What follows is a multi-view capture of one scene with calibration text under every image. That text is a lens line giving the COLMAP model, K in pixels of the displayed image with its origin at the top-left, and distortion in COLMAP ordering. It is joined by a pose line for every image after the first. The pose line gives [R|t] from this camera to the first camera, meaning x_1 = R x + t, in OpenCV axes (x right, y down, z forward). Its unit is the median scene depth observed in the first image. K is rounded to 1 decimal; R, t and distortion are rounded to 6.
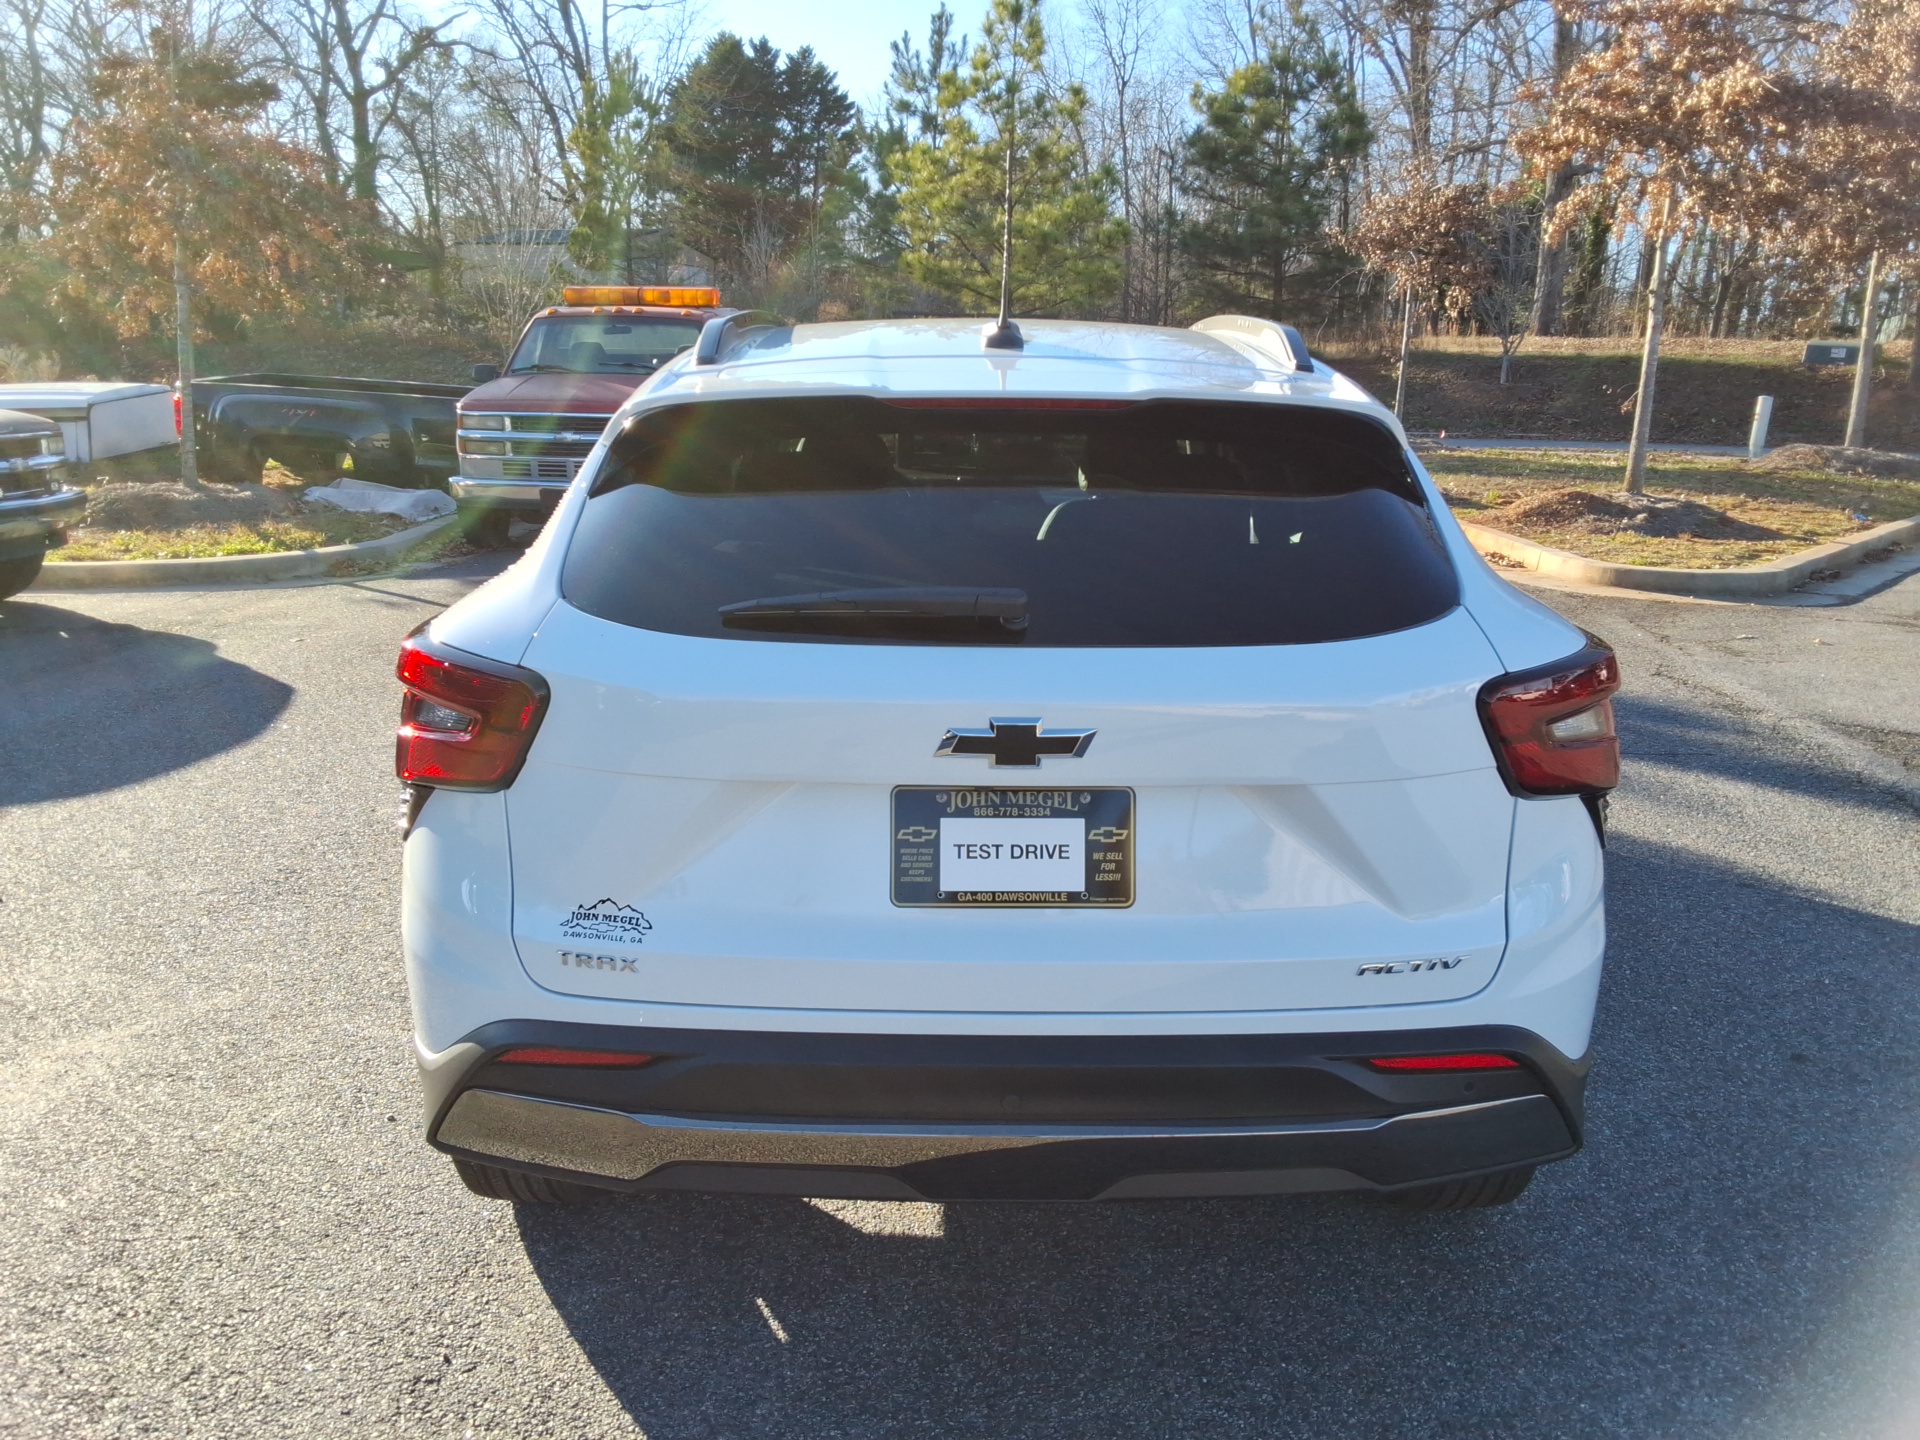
lens RADIAL K [[1568.8, 0, 972.4], [0, 1568.8, 710.7], [0, 0, 1]] dist [0.088580, -0.125498]
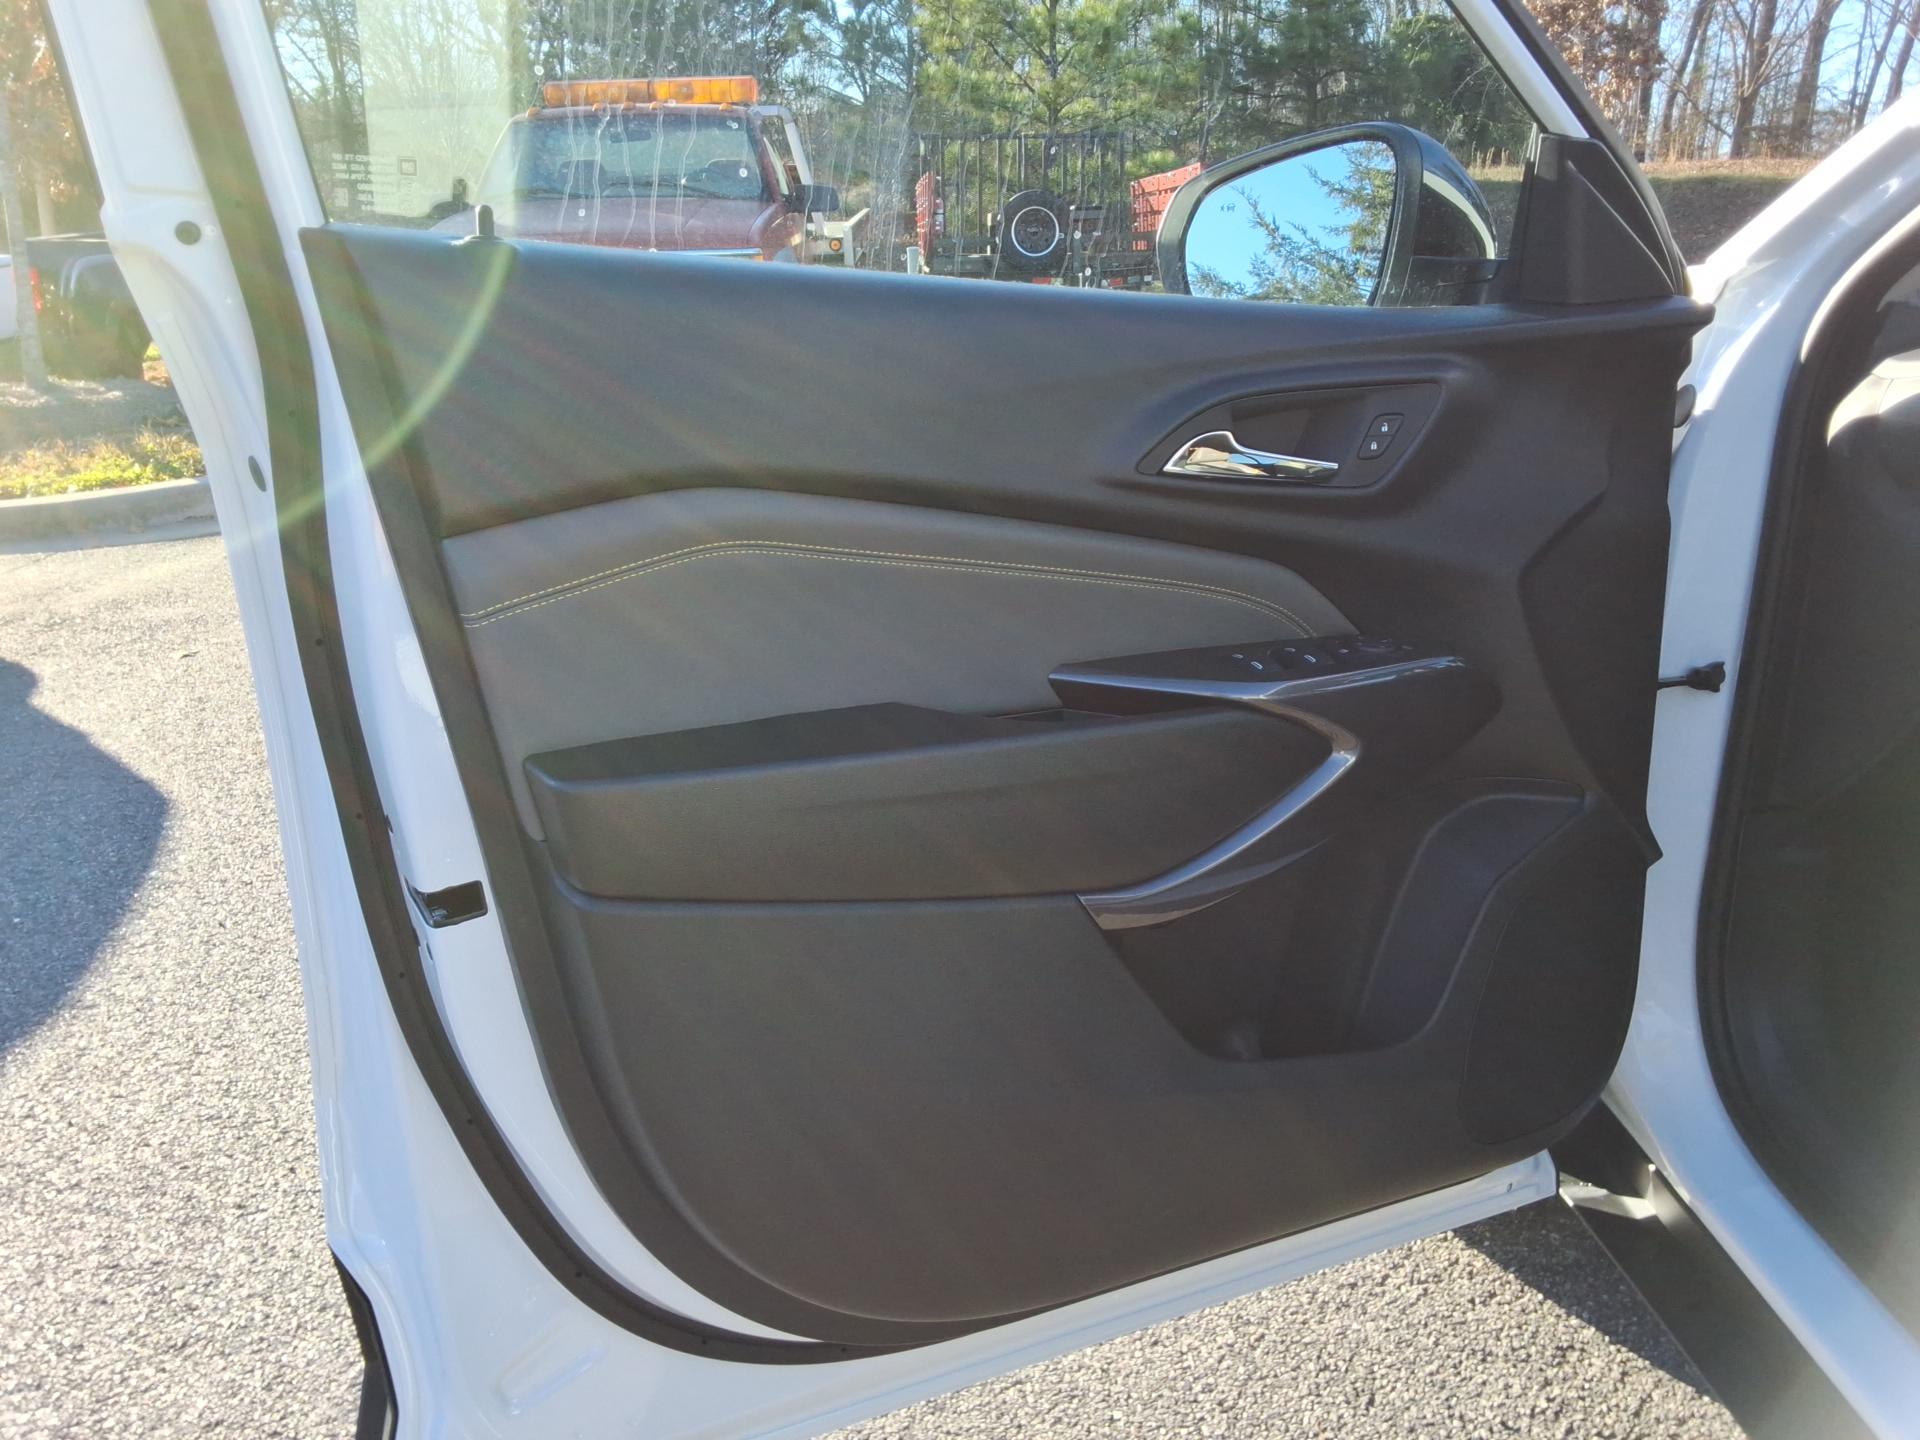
lens RADIAL K [[1568.8, 0, 957.7], [0, 1568.8, 710.4], [0, 0, 1]] dist [0.088580, -0.125498]
pose [[0.998805, -0.044345, 0.020528, -0.107693], [0.042592, 0.995953, 0.079145, -0.037742], [-0.023955, -0.078176, 0.996652, 0.282679]]
